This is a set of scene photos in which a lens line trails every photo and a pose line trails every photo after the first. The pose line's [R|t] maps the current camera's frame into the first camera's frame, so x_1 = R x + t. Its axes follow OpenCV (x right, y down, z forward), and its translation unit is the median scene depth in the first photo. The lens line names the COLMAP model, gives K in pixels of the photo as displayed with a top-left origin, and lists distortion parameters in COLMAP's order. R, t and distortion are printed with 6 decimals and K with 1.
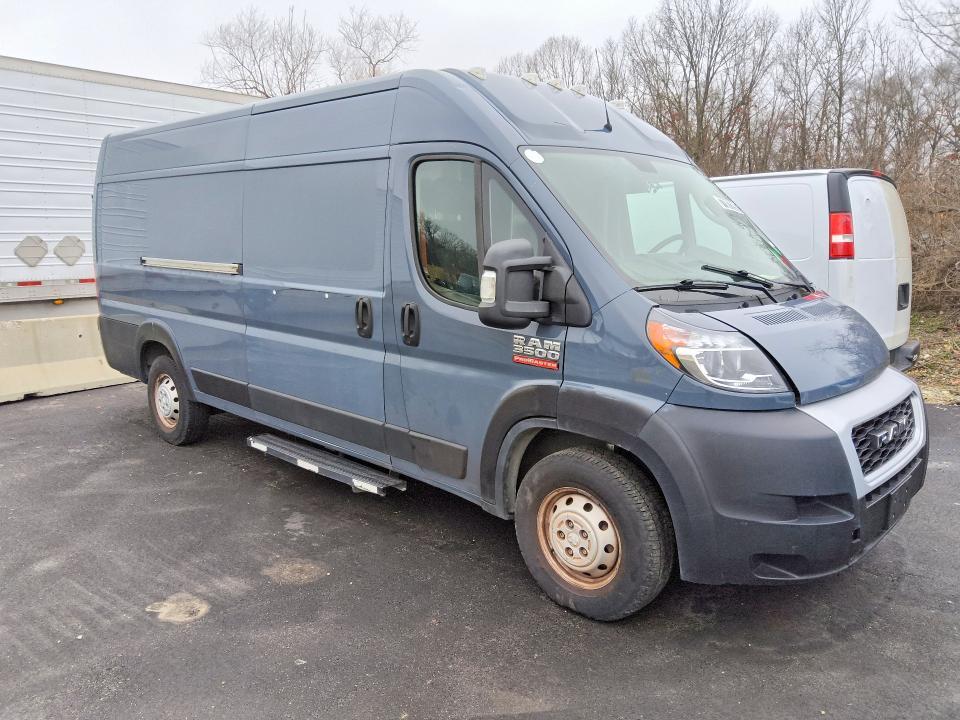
lens RADIAL K [[689.5, 0, 480.0], [0, 689.5, 360.0], [0, 0, 1]] dist [0.013831, 0.001584]
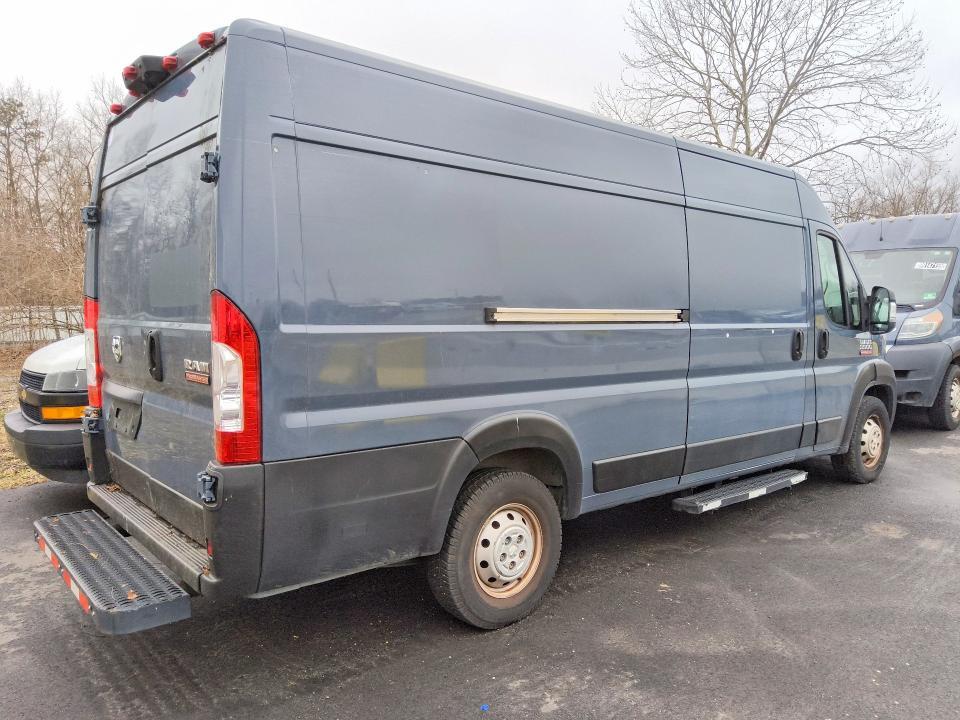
lens RADIAL K [[731.1, 0, 480.0], [0, 731.1, 360.0], [0, 0, 1]] dist [-0.004142, -0.008802]
pose [[0.143372, -0.112059, 0.983304, -1.356180], [0.143291, 0.985450, 0.091411, -0.207191], [-0.979241, 0.127793, 0.157343, 1.179815]]
